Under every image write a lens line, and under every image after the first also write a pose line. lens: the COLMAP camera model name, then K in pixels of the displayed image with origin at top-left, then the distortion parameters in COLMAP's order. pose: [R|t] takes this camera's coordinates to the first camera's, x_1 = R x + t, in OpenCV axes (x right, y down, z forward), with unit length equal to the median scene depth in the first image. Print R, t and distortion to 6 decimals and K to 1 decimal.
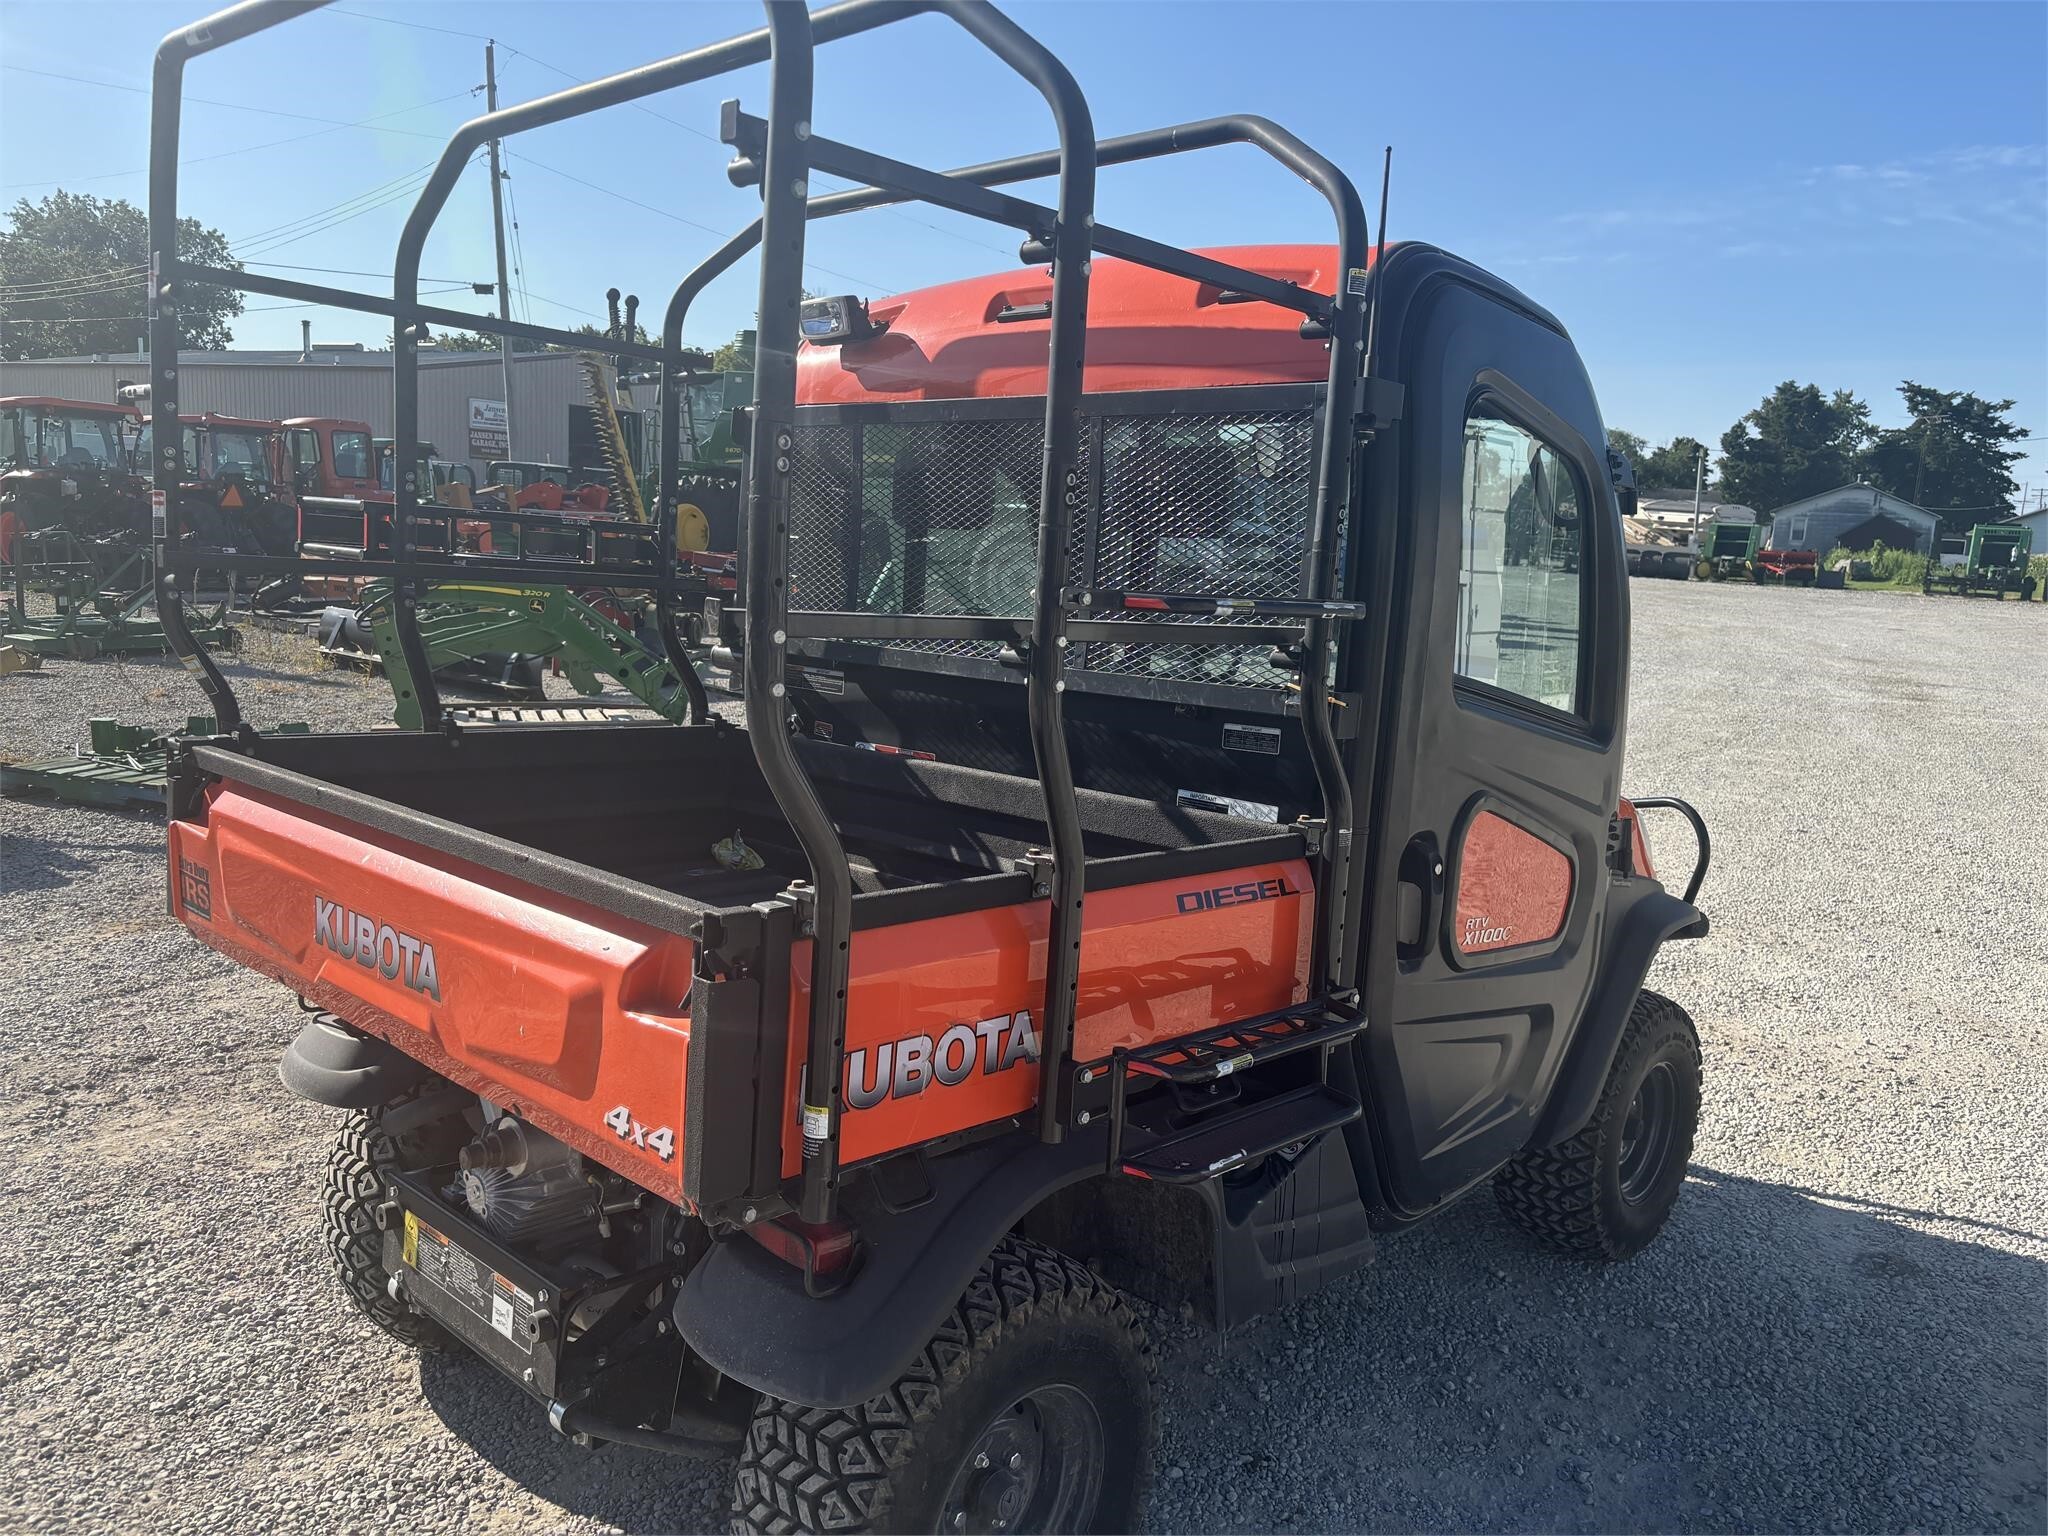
lens RADIAL K [[1576.0, 0, 1024.0], [0, 1576.0, 768.0], [0, 0, 1]] dist [0.034467, 0.002699]
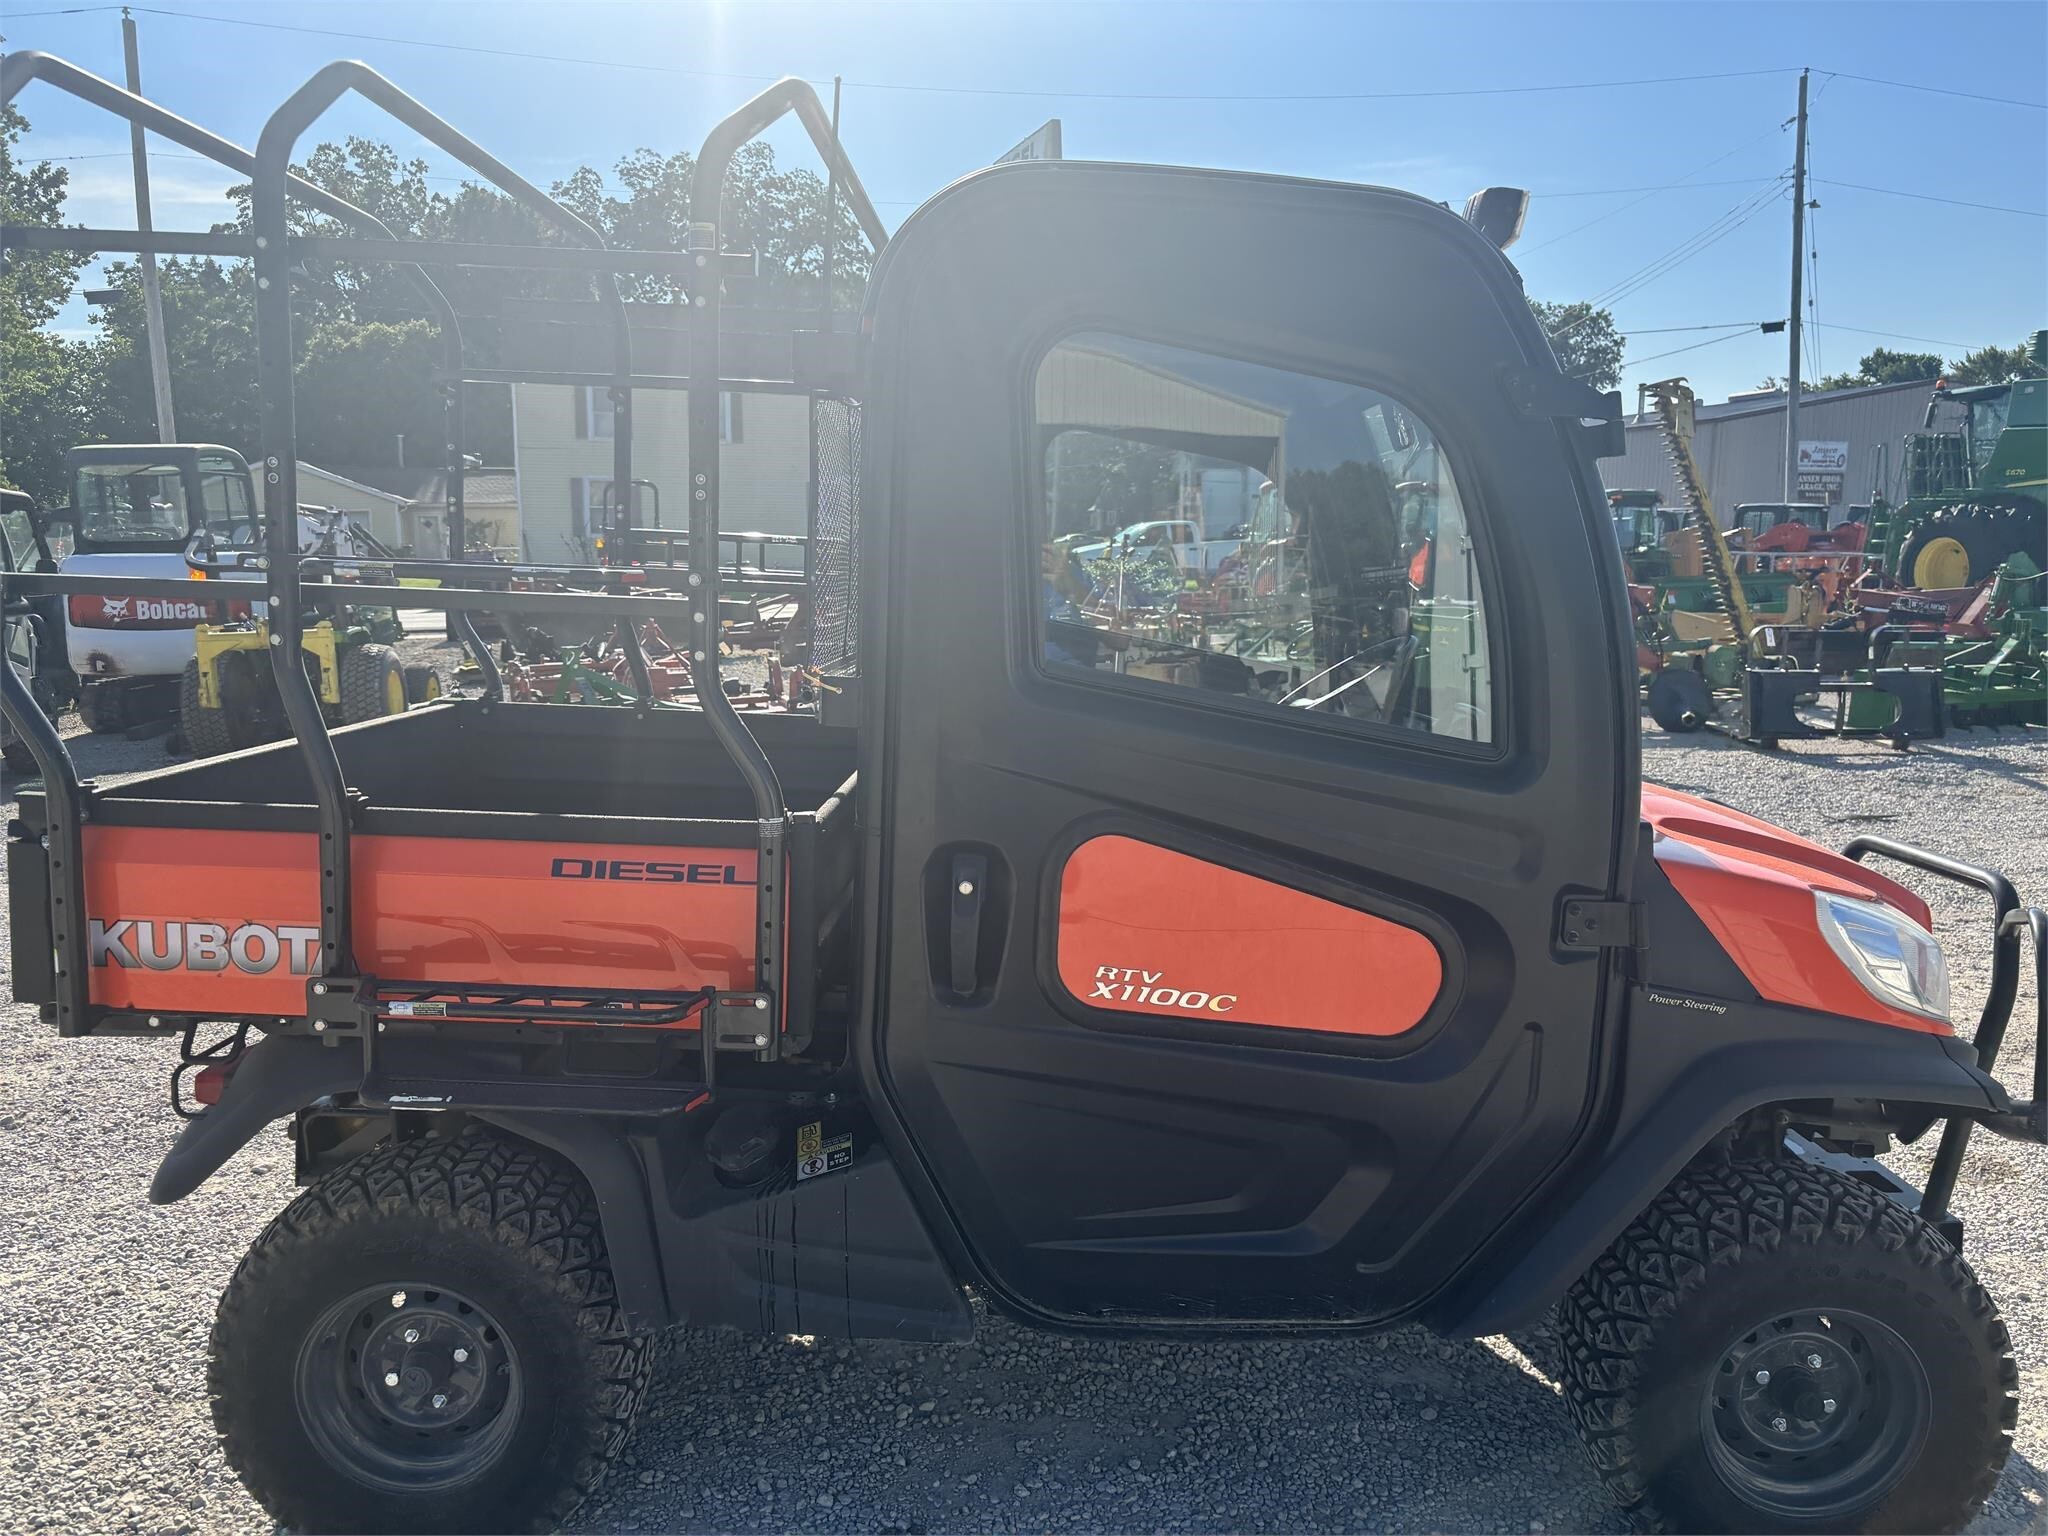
lens RADIAL K [[1580.2, 0, 1024.0], [0, 1580.2, 768.0], [0, 0, 1]] dist [0.002828, -0.002601]
pose [[0.680145, 0.056455, -0.730901, 0.124237], [-0.081320, 0.996687, 0.001311, -0.000593], [0.728553, 0.058546, 0.682483, 0.060071]]
